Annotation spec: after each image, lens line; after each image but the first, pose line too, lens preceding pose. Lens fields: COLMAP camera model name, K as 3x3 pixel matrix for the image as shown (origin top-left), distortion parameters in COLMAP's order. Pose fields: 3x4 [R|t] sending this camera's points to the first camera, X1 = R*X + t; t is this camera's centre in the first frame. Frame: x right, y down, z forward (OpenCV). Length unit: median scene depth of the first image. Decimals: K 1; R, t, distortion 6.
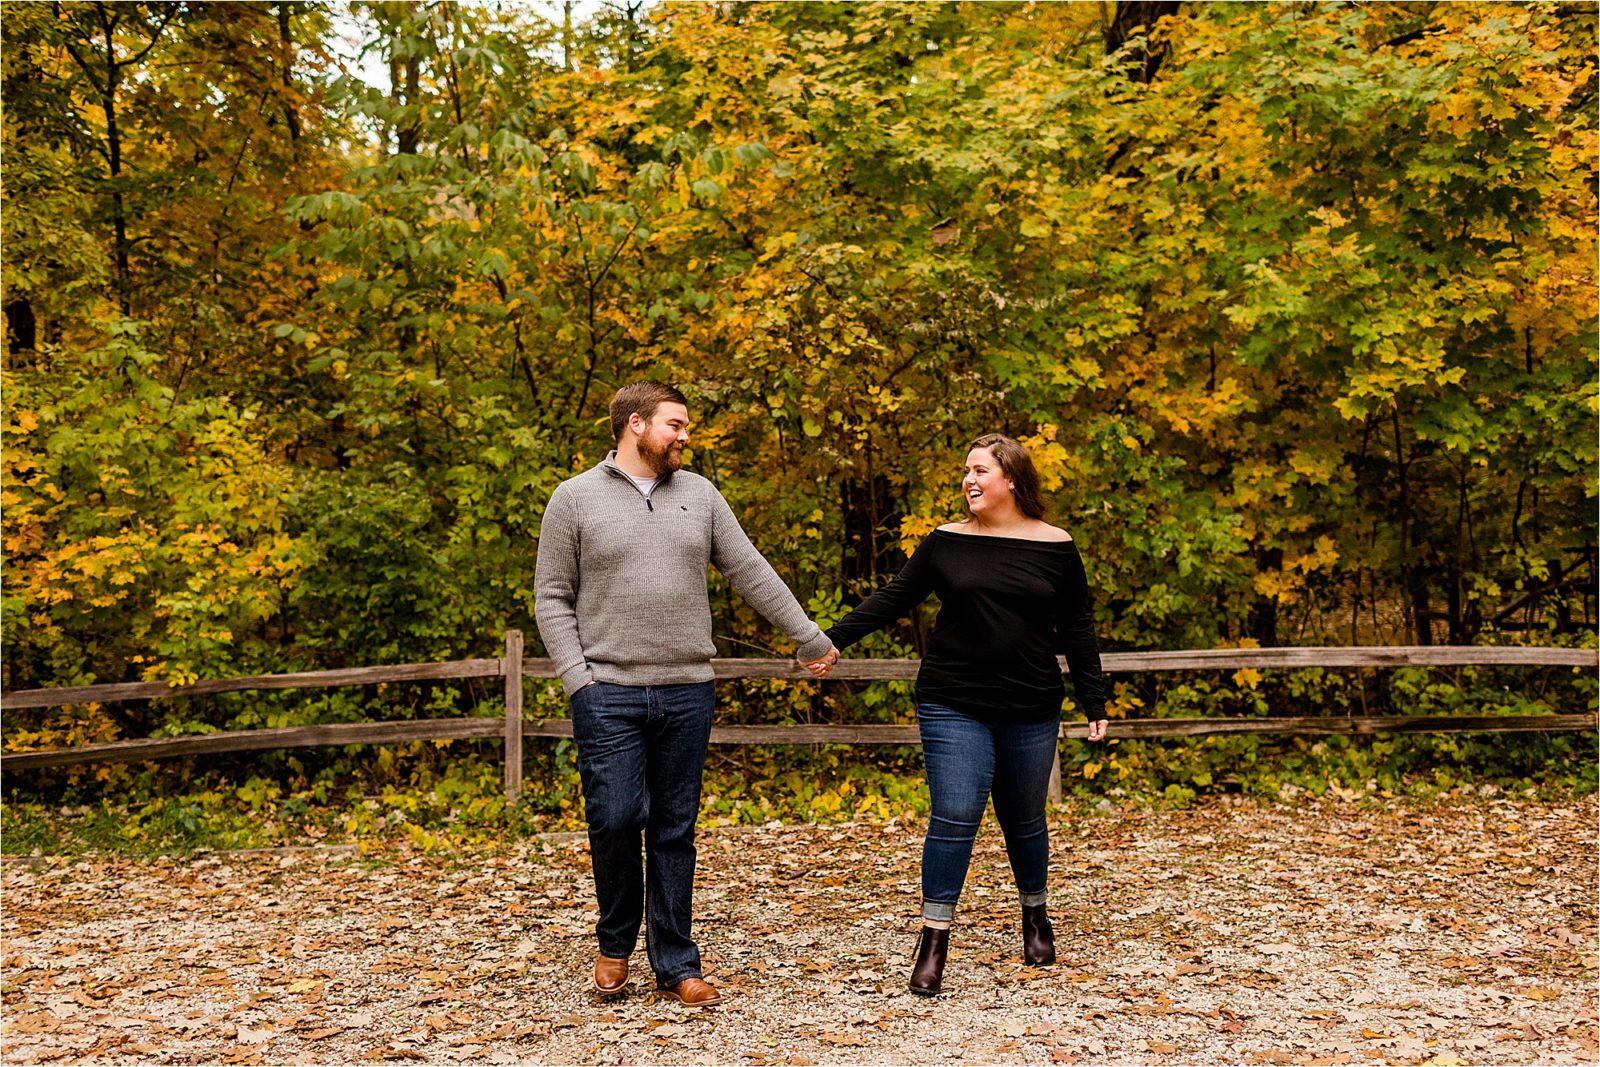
lens RADIAL K [[1717.6, 0, 797.3], [0, 1717.6, 573.4], [0, 0, 1]] dist [0.003517, 0.002062]
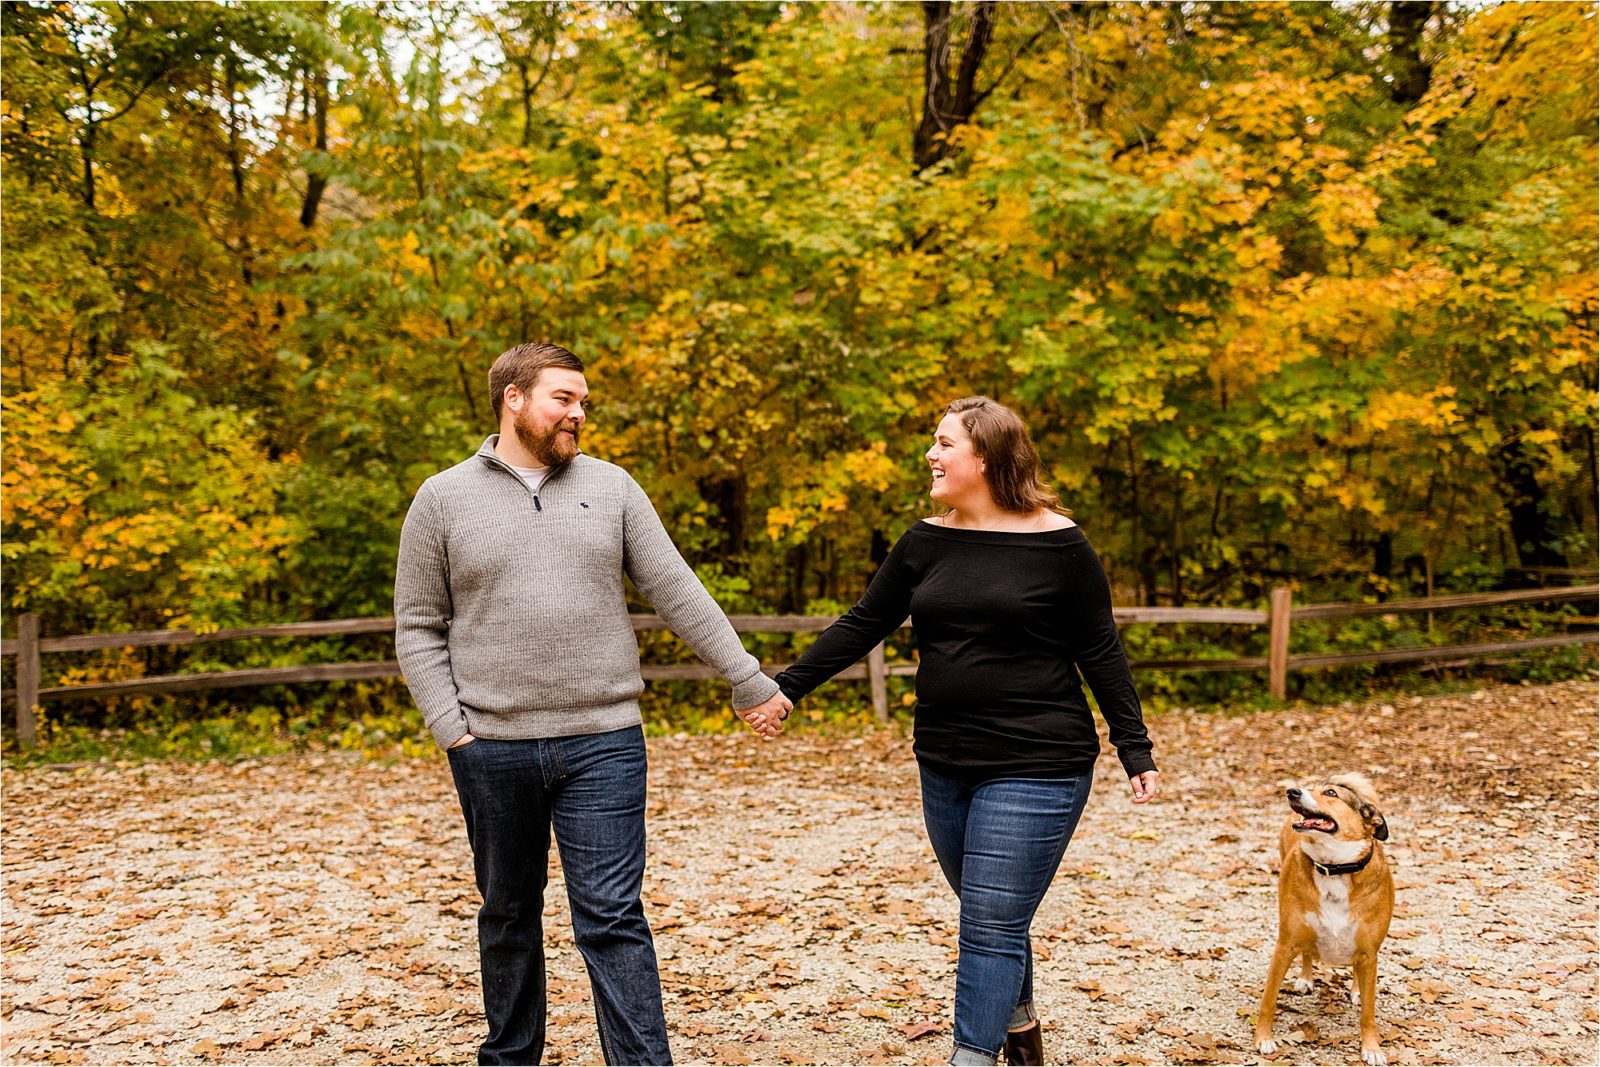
lens RADIAL K [[1580.0, 0, 800.6], [0, 1580.0, 533.3], [0, 0, 1]] dist [-0.001891, -0.010721]
pose [[0.991967, 0.013007, 0.125830, -0.067967], [-0.010563, 0.999743, -0.020076, 0.009962], [-0.126059, 0.018586, 0.991849, -0.211943]]
